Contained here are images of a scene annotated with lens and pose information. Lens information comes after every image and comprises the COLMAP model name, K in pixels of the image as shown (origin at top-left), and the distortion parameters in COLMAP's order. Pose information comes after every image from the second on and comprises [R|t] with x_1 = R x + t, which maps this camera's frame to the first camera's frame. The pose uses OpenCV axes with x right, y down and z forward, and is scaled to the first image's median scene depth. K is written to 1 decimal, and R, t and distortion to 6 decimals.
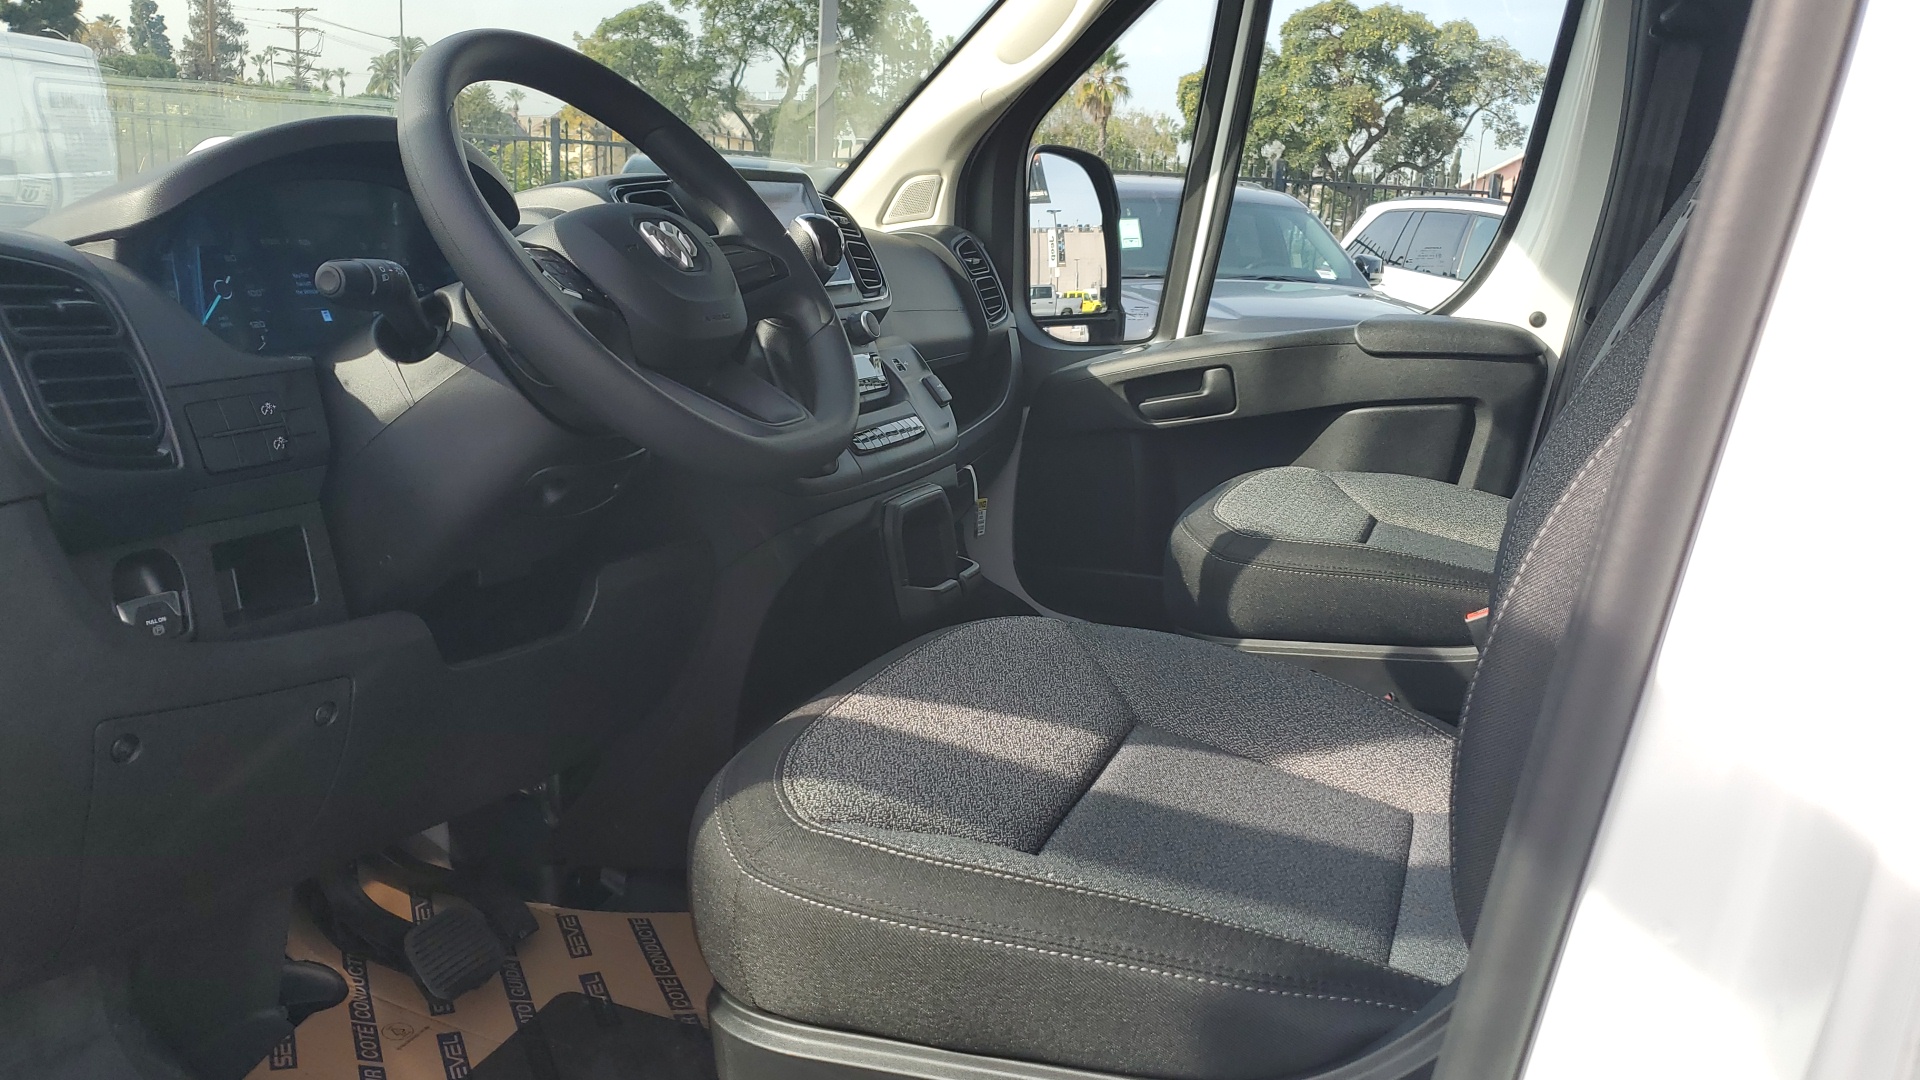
lens RADIAL K [[1488.8, 0, 960.0], [0, 1488.8, 540.0], [0, 0, 1]] dist [0.001047, -0.000445]
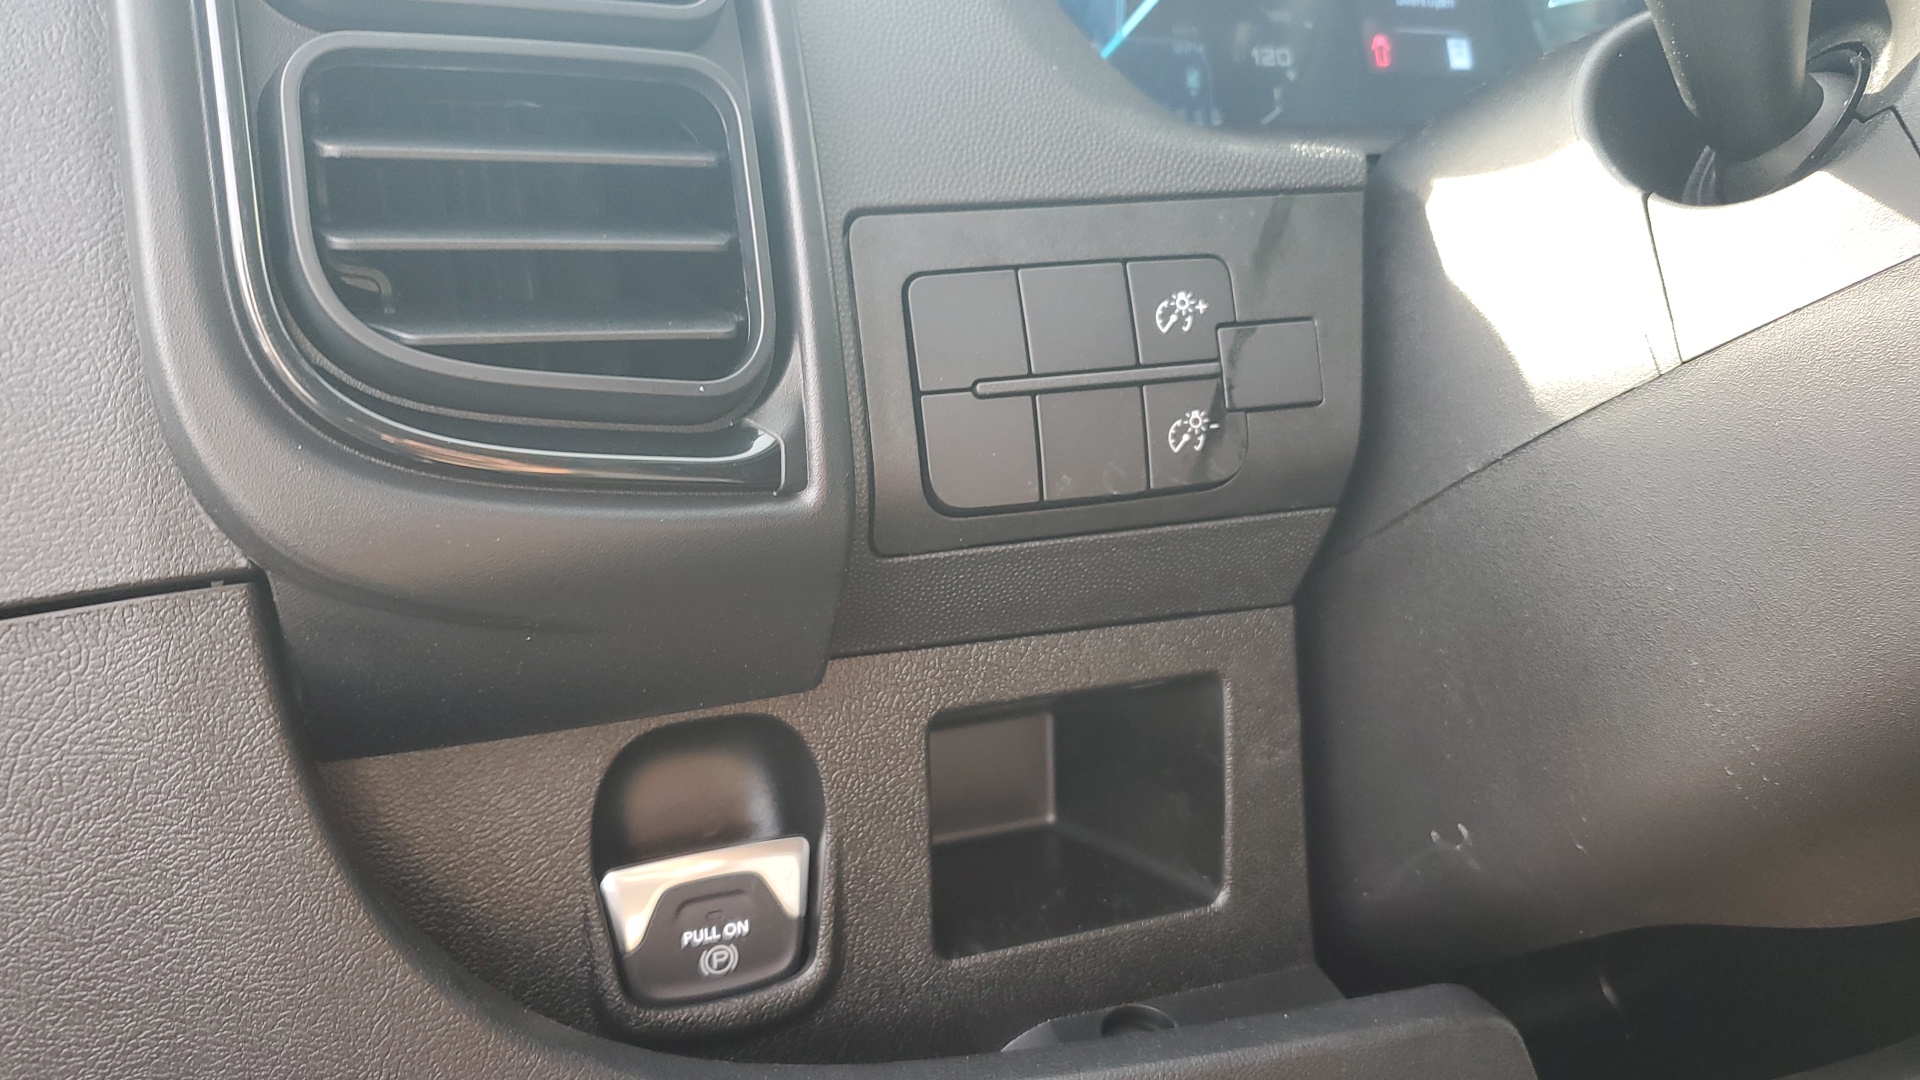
lens RADIAL K [[1513.1, 0, 960.0], [0, 1513.1, 540.0], [0, 0, 1]] dist [0.121730, -0.222267]
pose [[0.760024, 0.247299, -0.601005, -0.304239], [-0.176990, 0.968579, 0.174726, -0.088907], [0.625330, -0.026424, 0.779913, 0.733470]]
